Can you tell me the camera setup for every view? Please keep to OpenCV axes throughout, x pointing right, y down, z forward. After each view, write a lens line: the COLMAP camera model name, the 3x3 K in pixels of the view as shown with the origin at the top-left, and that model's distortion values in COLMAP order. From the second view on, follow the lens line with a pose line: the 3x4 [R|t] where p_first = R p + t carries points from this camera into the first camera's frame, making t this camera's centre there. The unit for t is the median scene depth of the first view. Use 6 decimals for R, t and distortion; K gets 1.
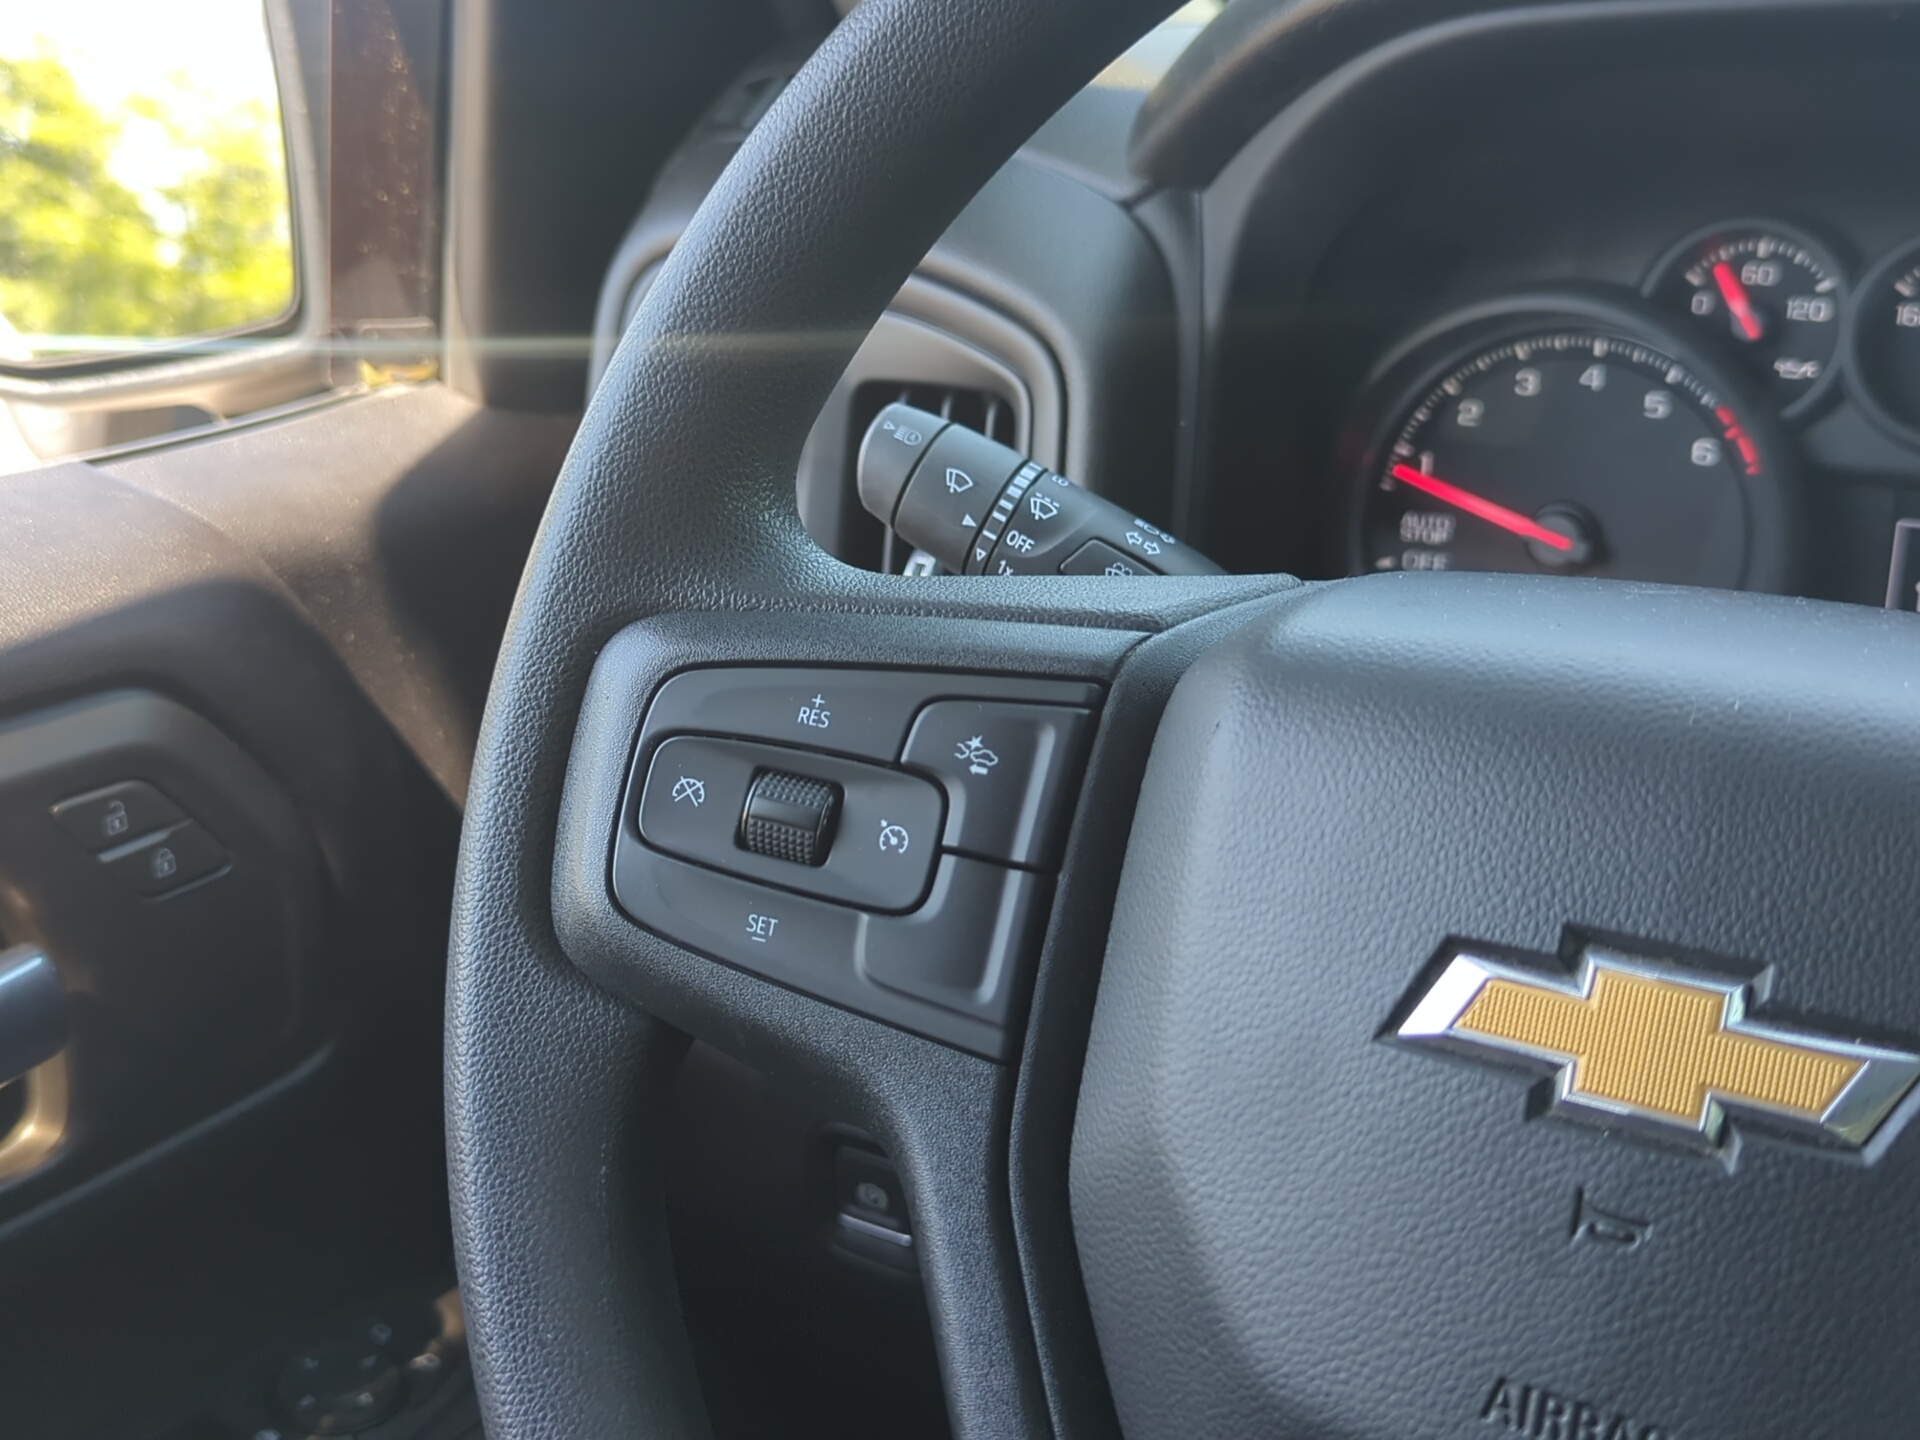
lens RADIAL K [[2212.5, 0, 985.3], [0, 2212.5, 674.3], [0, 0, 1]] dist [0.080766, -0.282224]
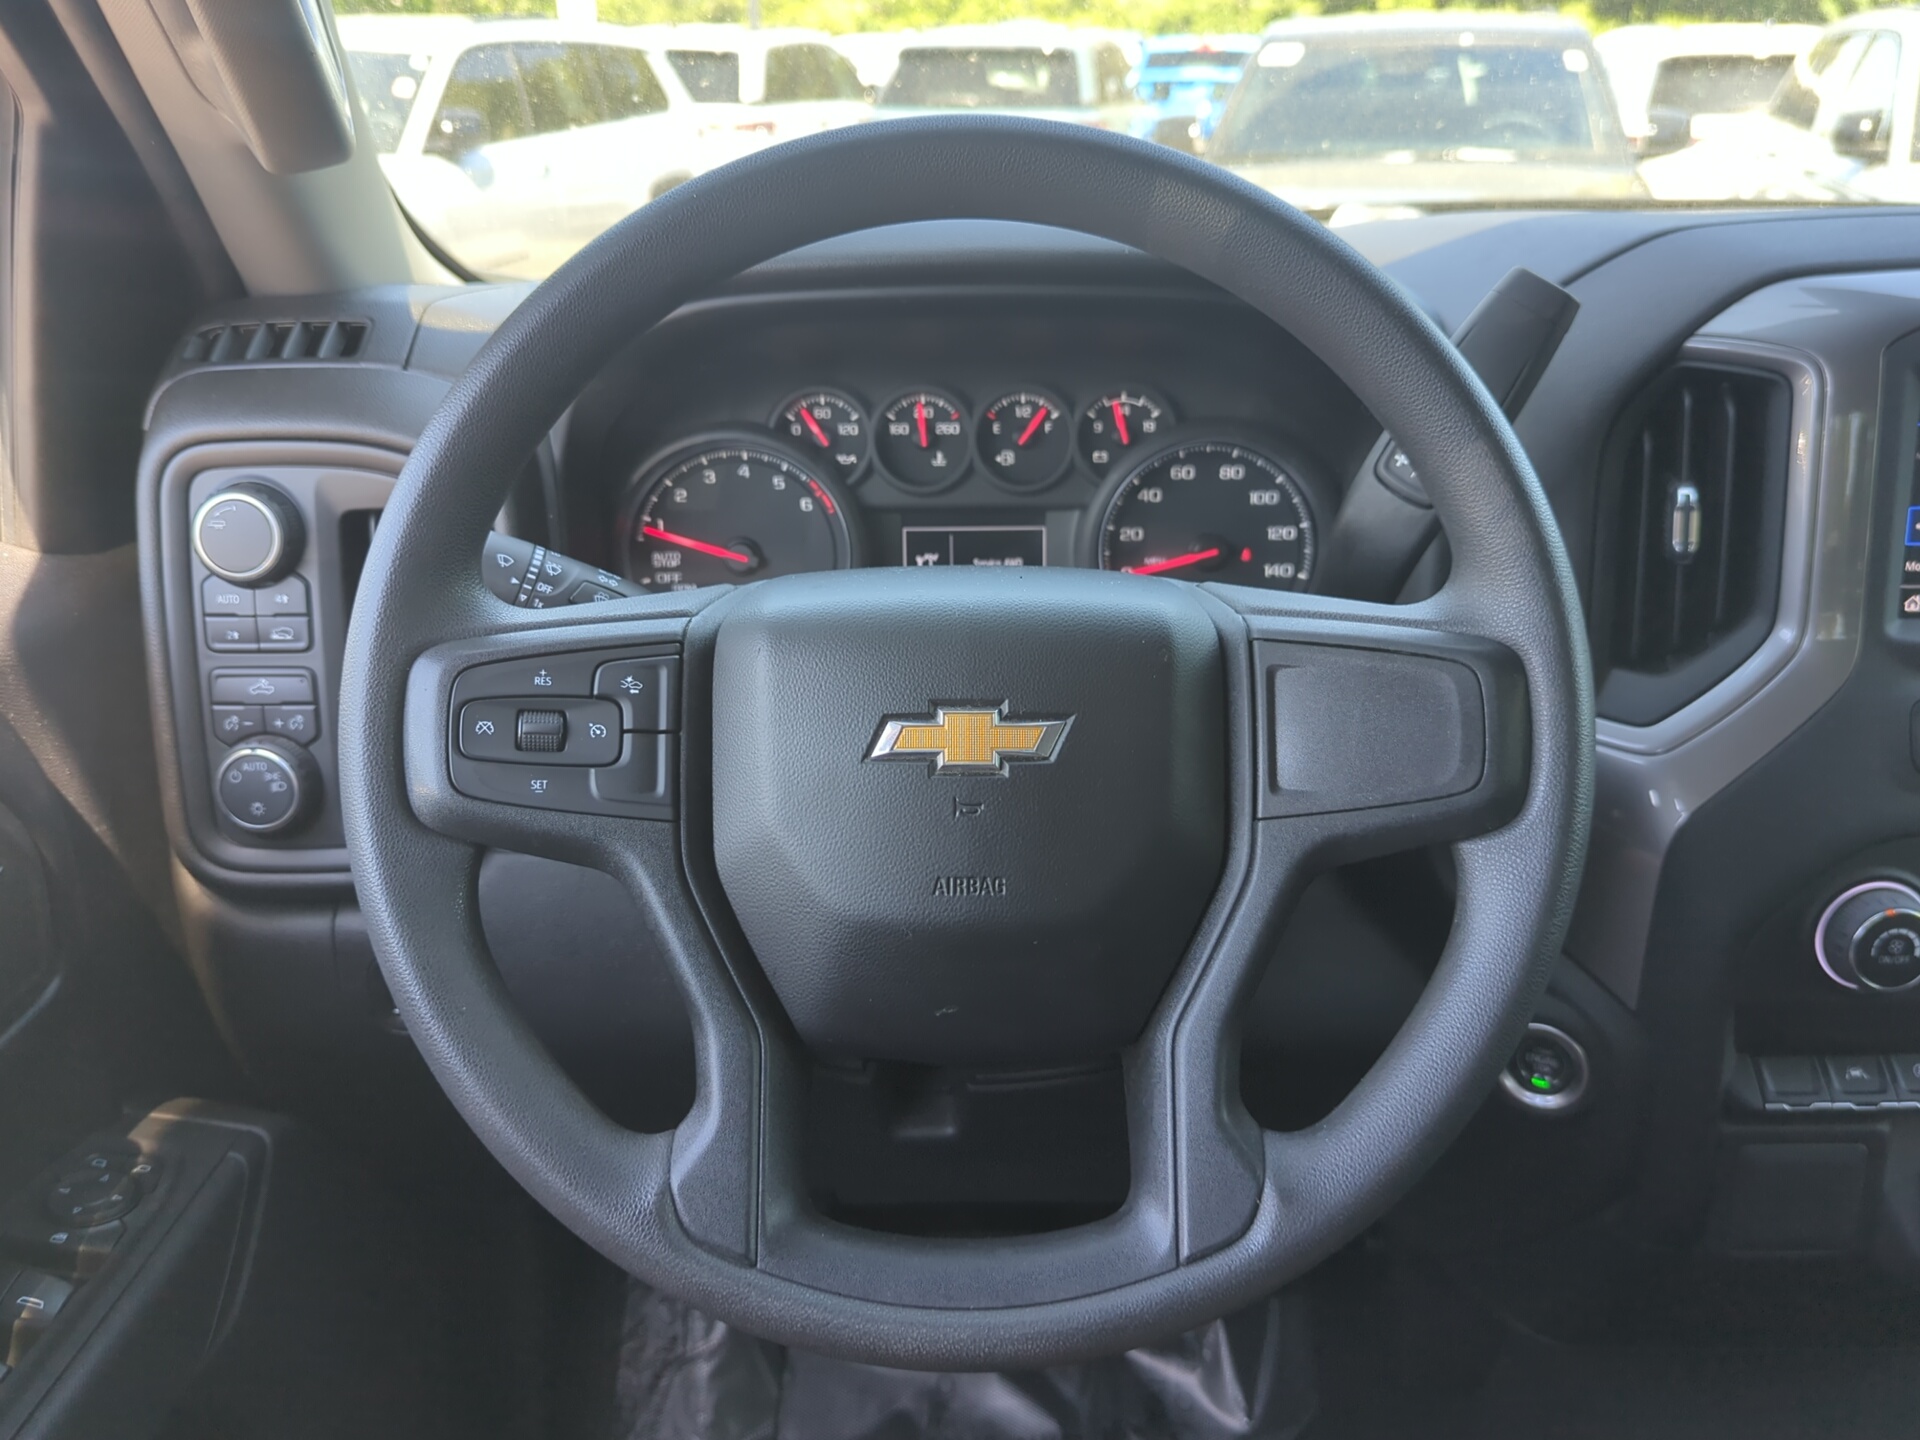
lens RADIAL K [[1557.5, 0, 969.3], [0, 1557.5, 696.2], [0, 0, 1]] dist [0.058197, -0.070534]
pose [[0.848026, -0.164209, 0.503872, -0.312579], [0.151308, 0.986230, 0.066753, -0.002527], [-0.507896, 0.019632, 0.861195, -0.294345]]
